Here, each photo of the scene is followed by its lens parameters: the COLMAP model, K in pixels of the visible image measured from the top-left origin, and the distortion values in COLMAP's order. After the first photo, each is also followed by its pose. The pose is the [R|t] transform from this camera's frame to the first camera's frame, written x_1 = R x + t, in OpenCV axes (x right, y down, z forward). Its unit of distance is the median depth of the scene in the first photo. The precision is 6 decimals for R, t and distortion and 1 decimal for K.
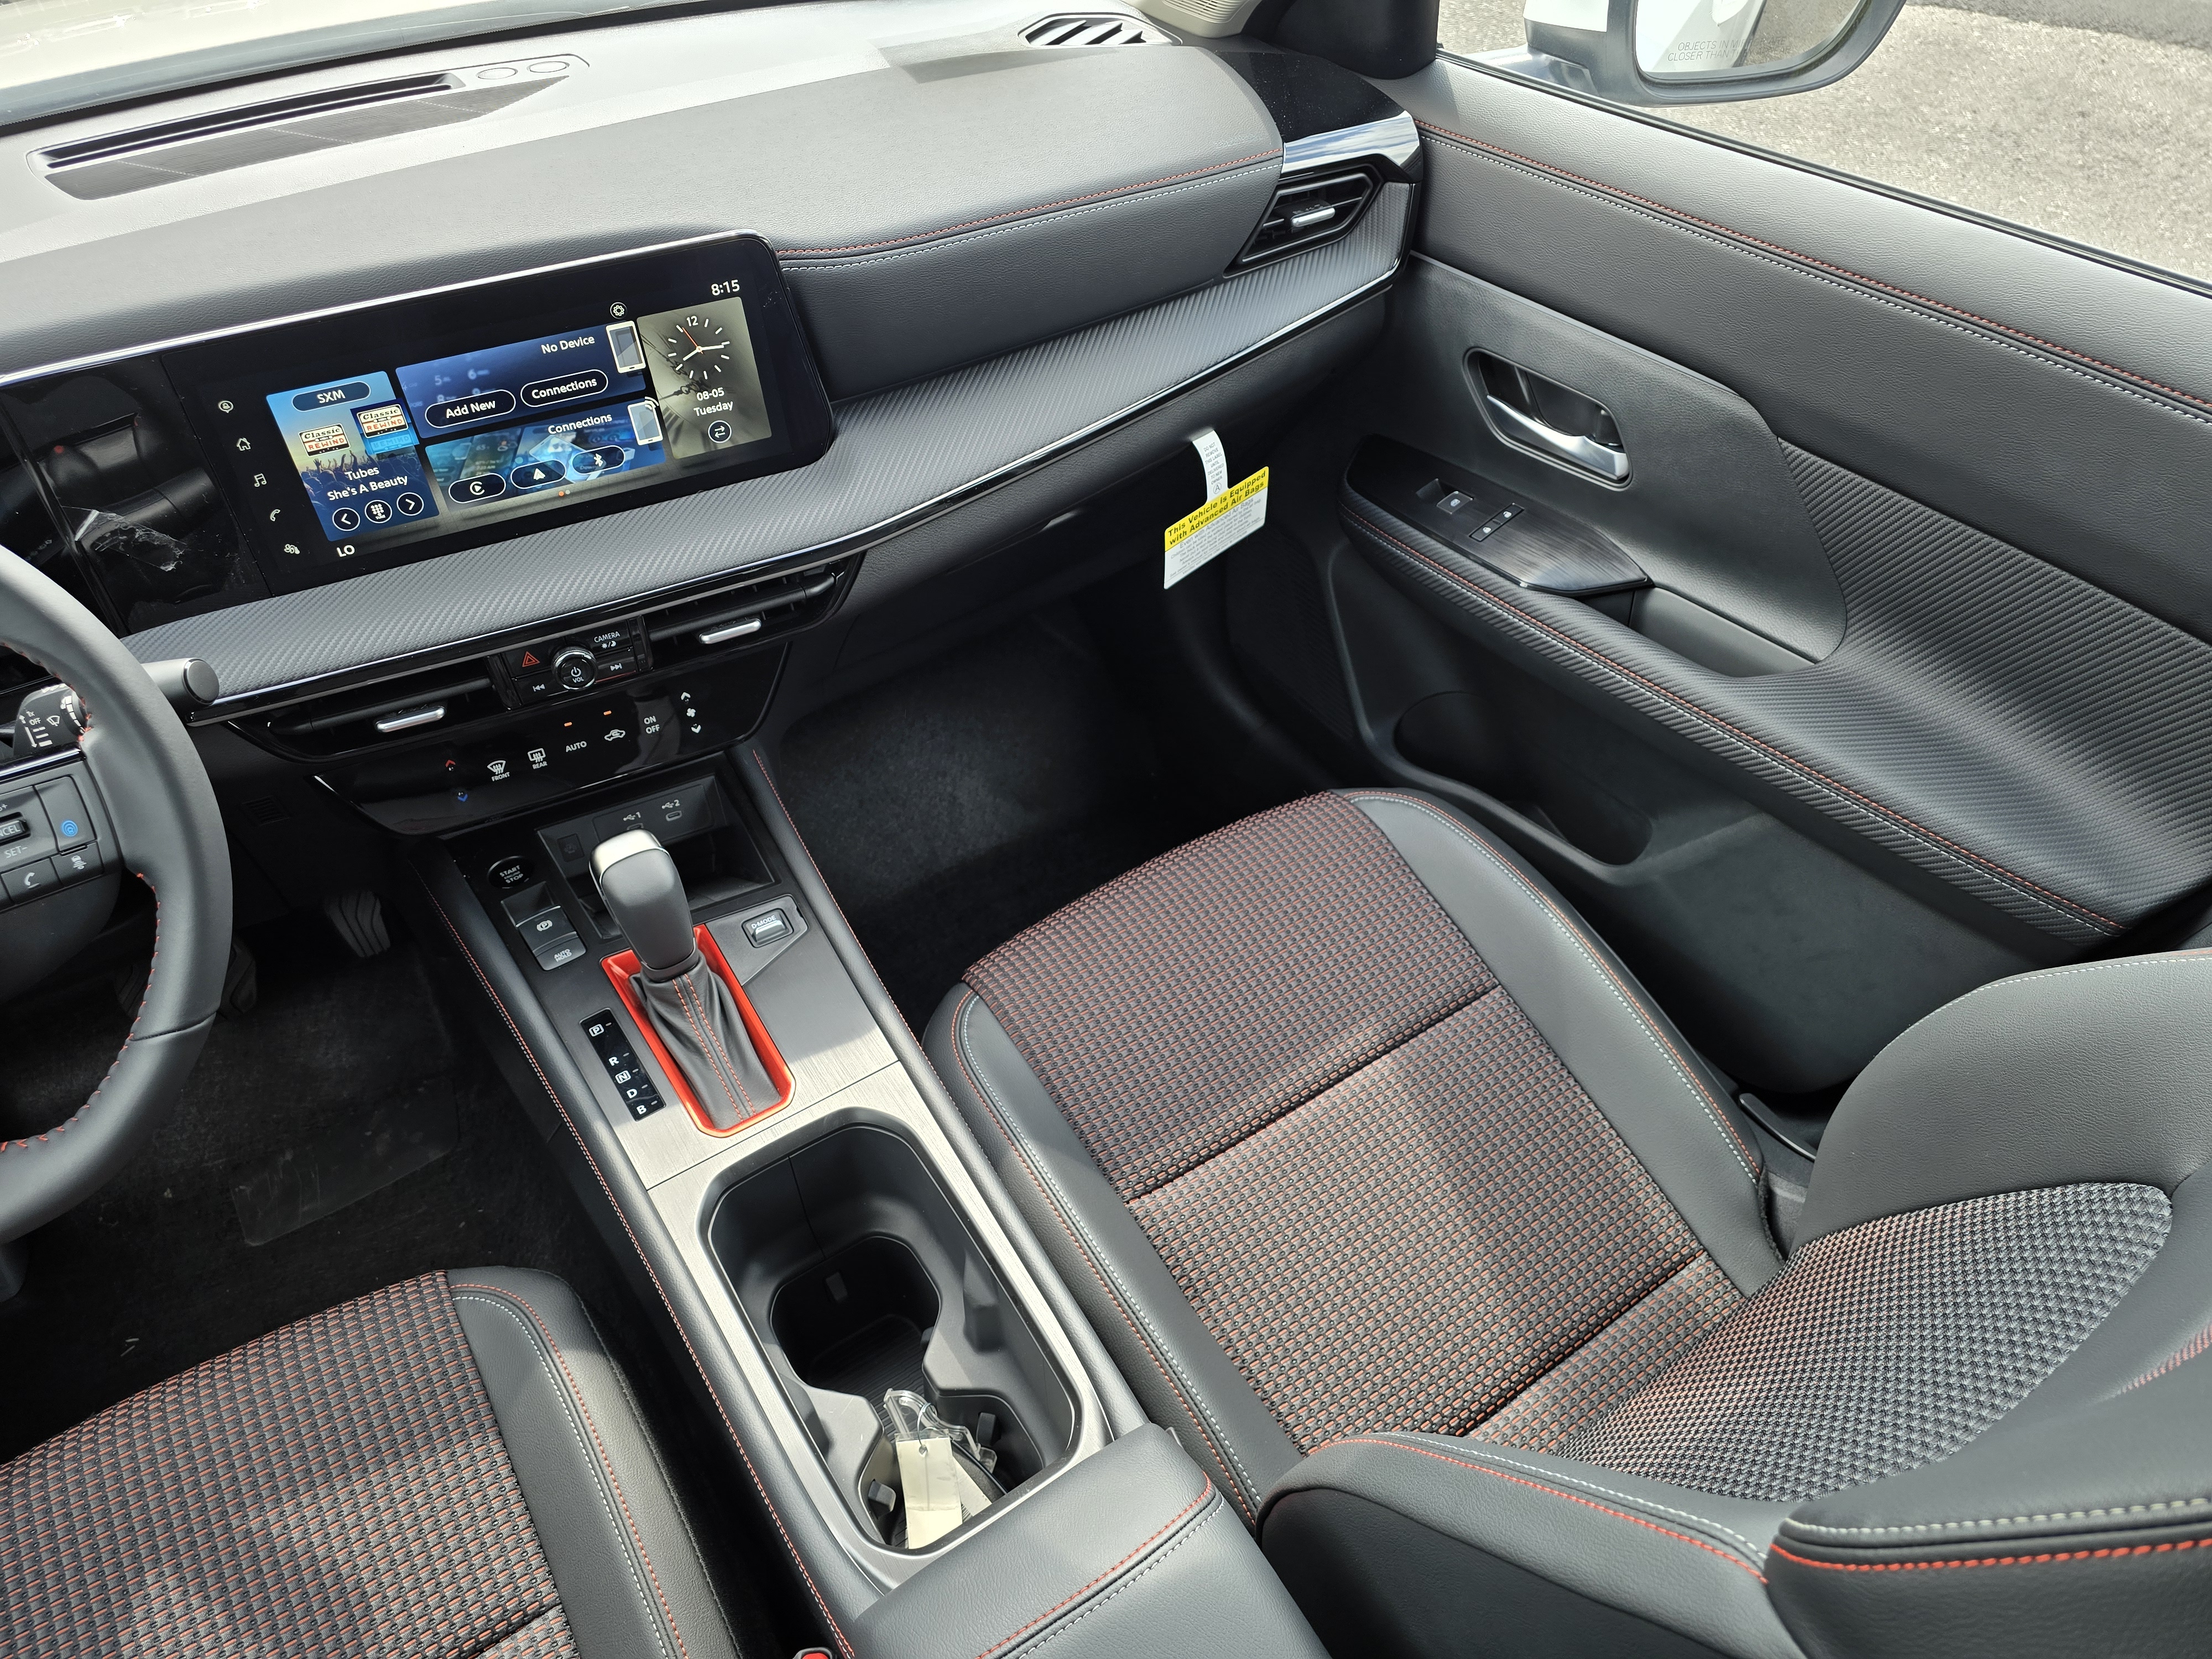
lens RADIAL K [[1494.6, 0, 1097.8], [0, 1494.6, 801.3], [0, 0, 1]] dist [0.053492, -0.055202]
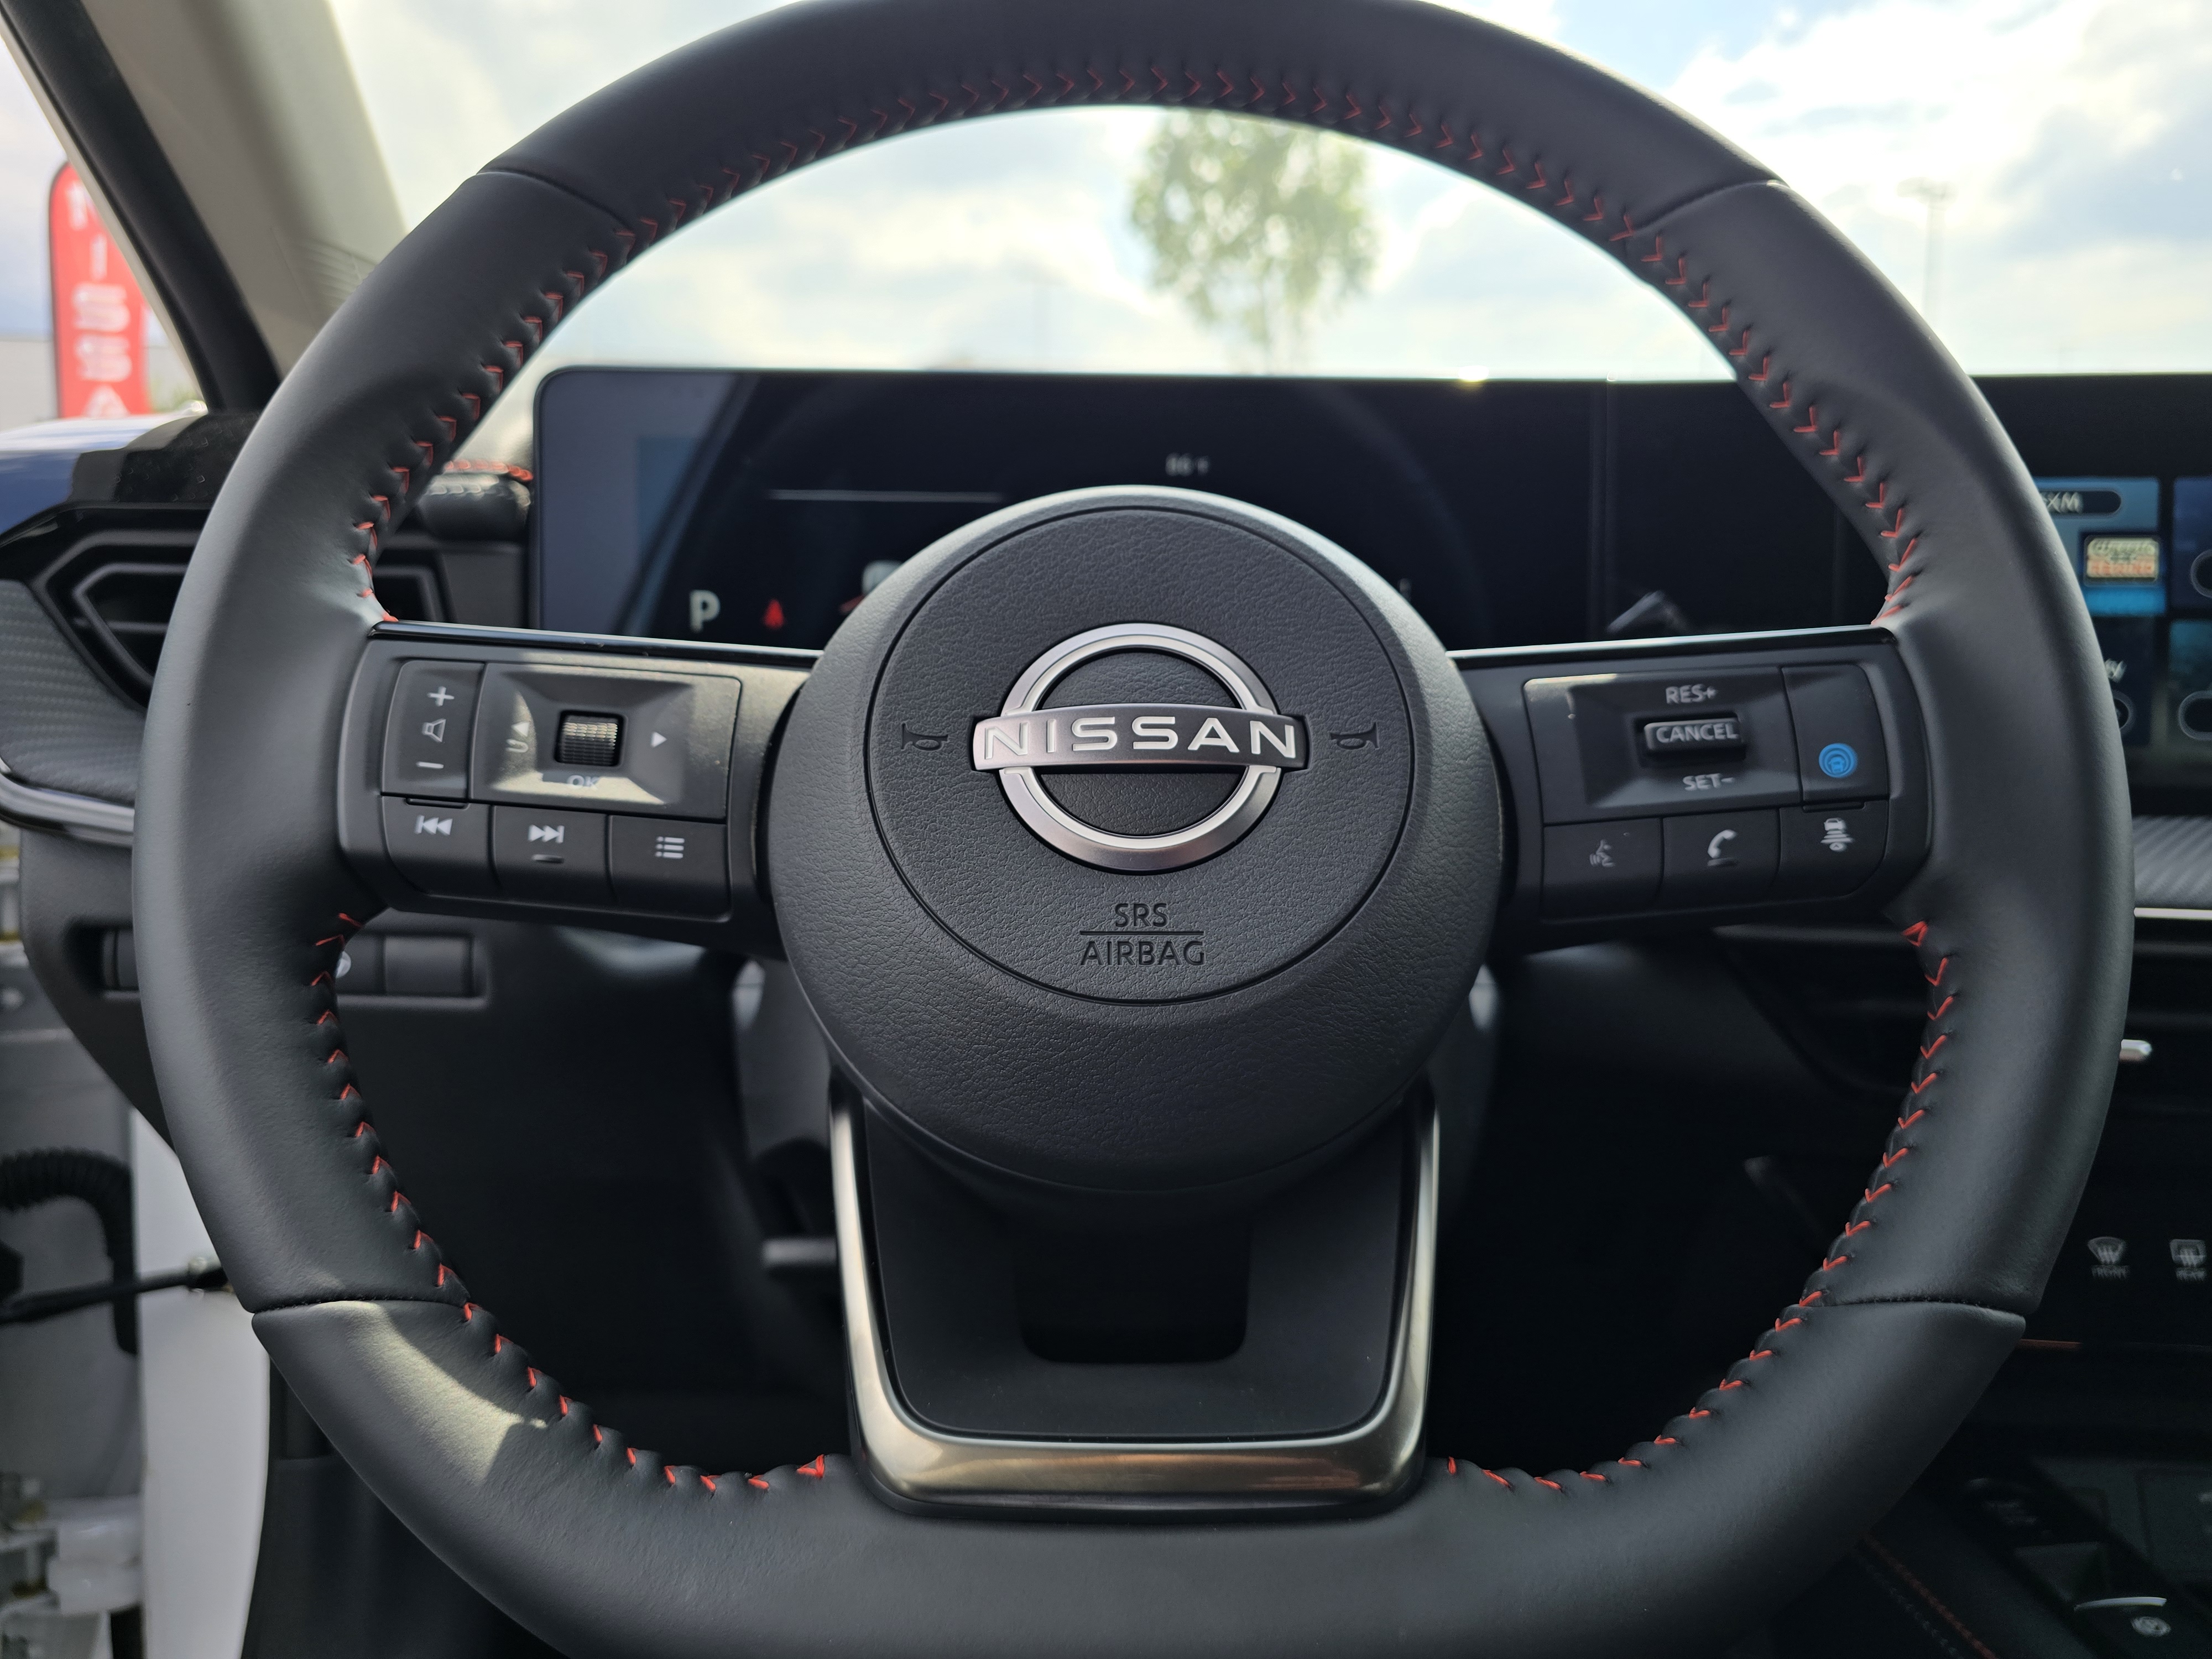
lens RADIAL K [[1494.6, 0, 1106.5], [0, 1494.6, 812.6], [0, 0, 1]] dist [0.053492, -0.055202]
pose [[0.856173, 0.099598, -0.506999, -0.466590], [-0.367434, 0.807236, -0.461911, 0.226253], [0.363262, 0.581764, 0.727730, 0.450181]]
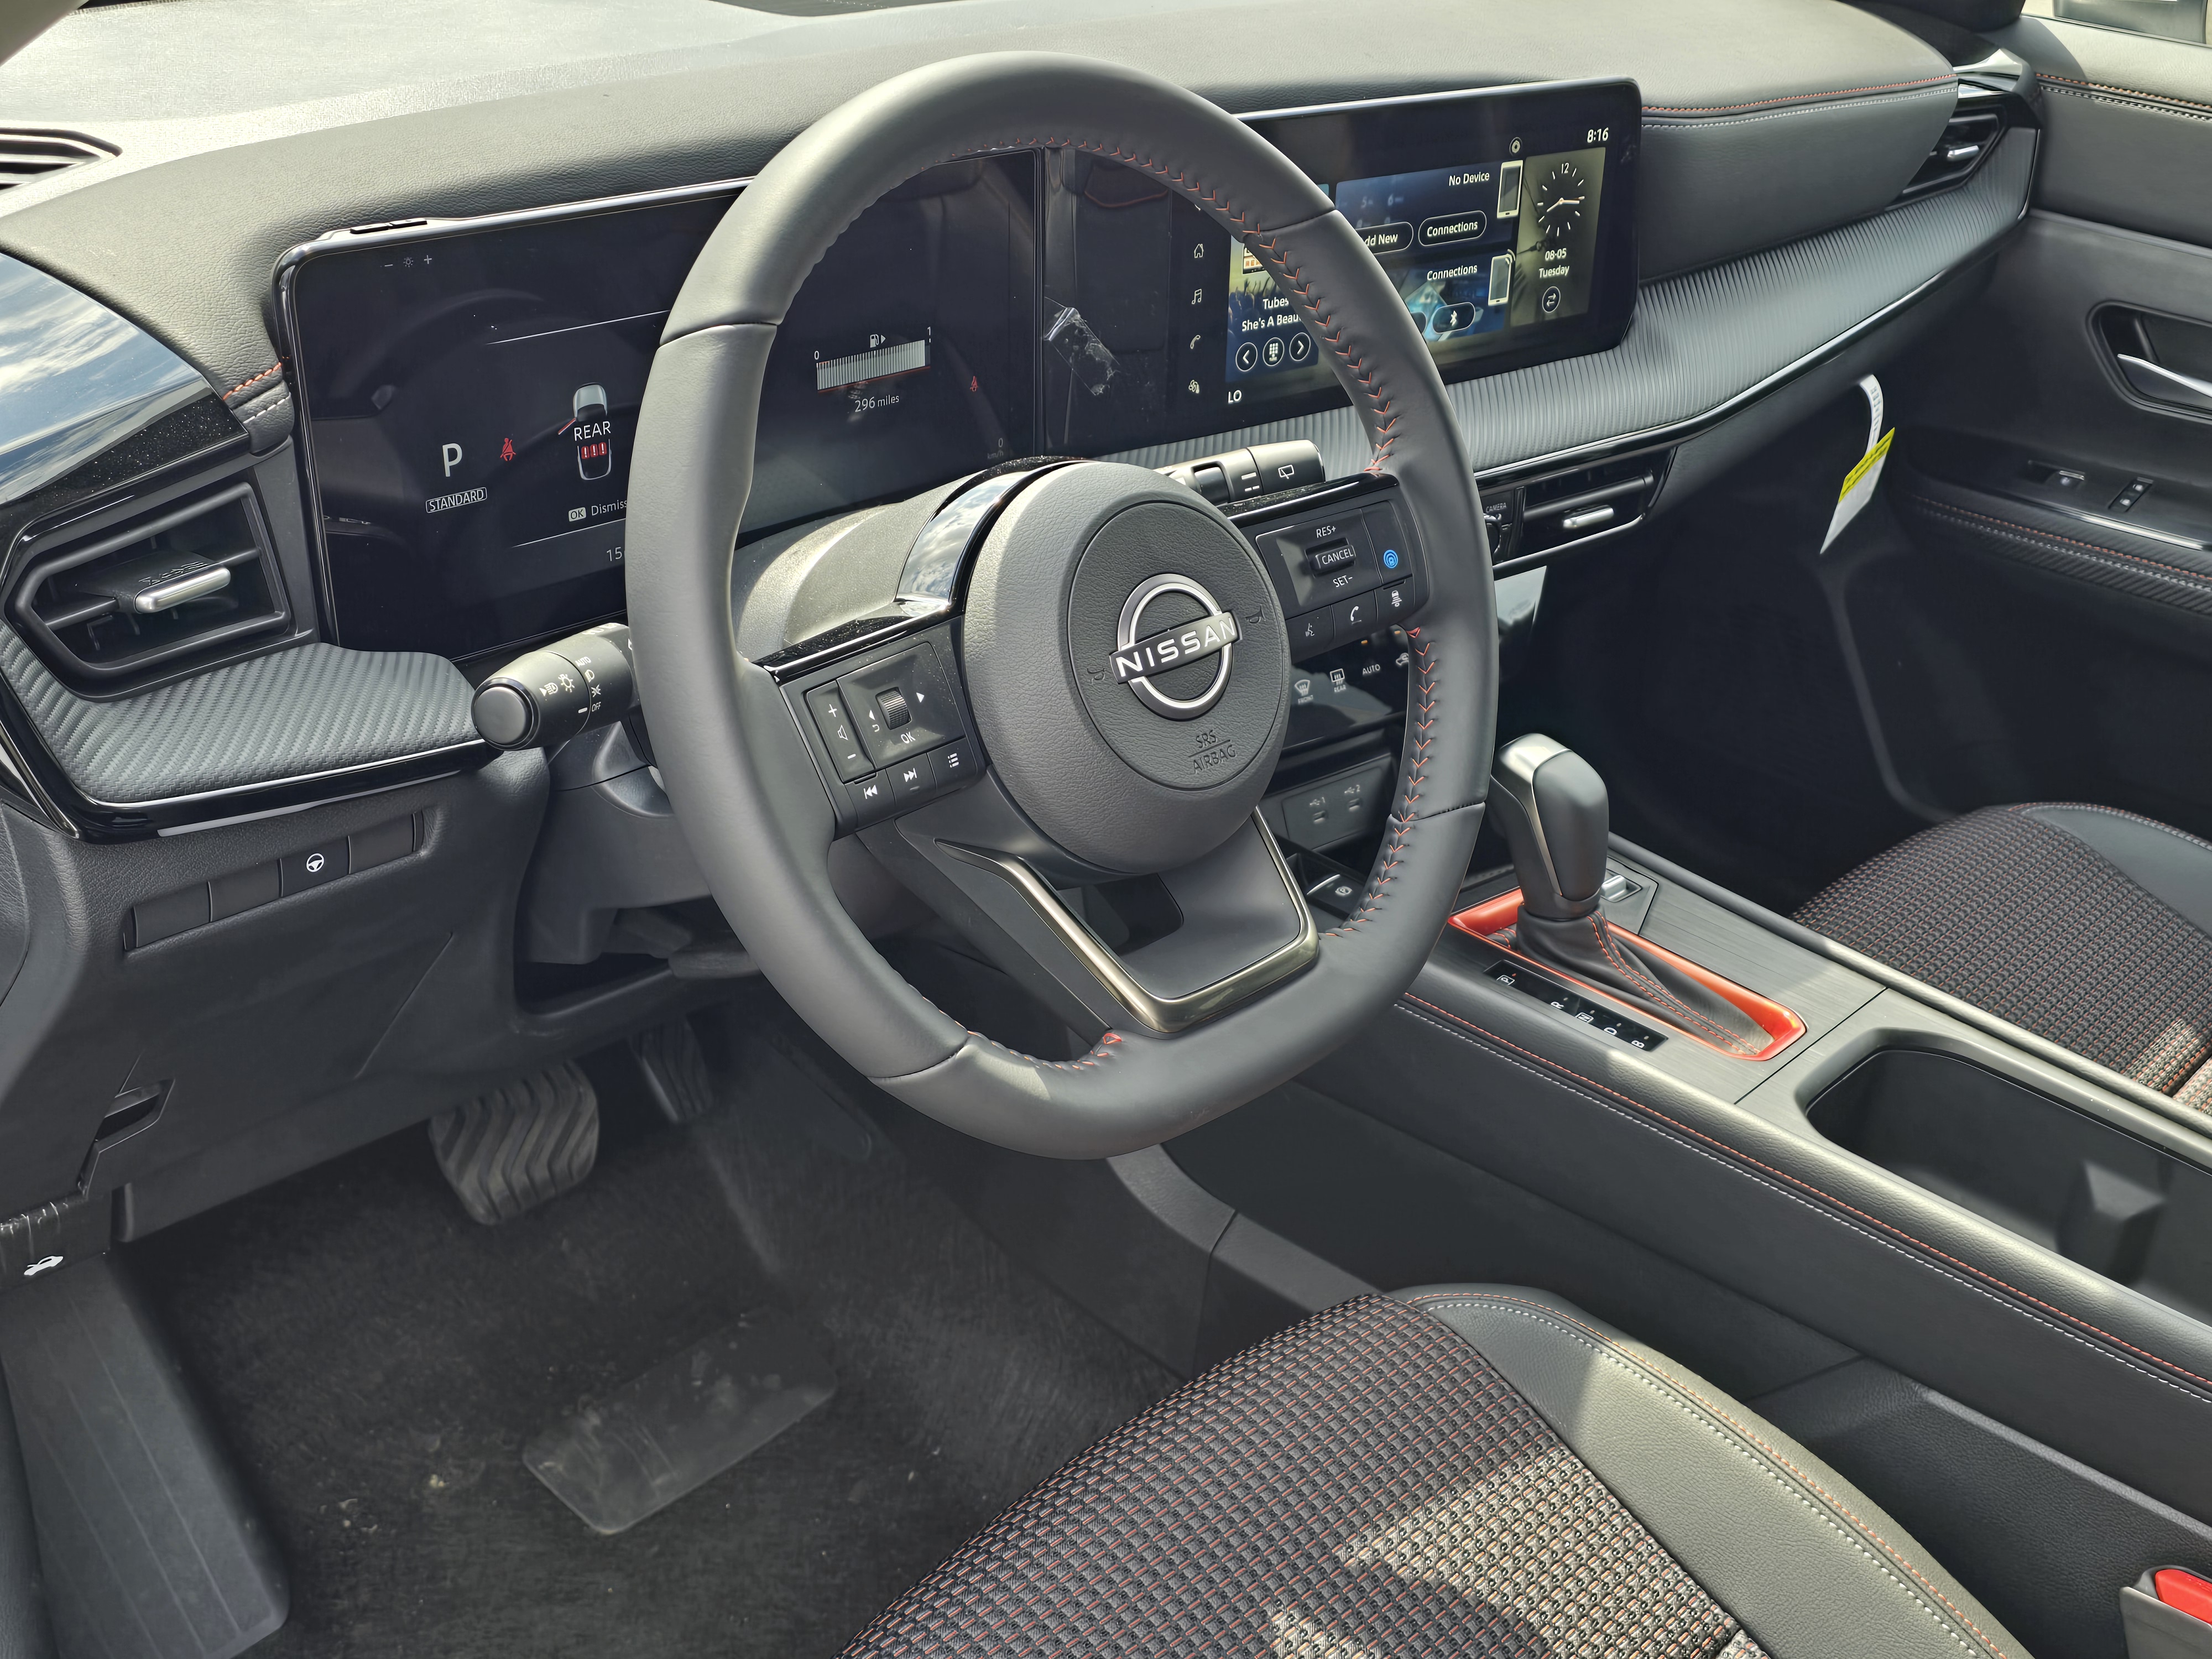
lens RADIAL K [[2277.7, 0, 1087.5], [0, 2277.7, 797.1], [0, 0, 1]] dist [0.050753, 0.000000]
pose [[0.967611, -0.017284, 0.251853, -0.864966], [0.075804, 0.971506, -0.224565, 0.316924], [-0.240795, 0.236383, 0.941350, -0.118475]]
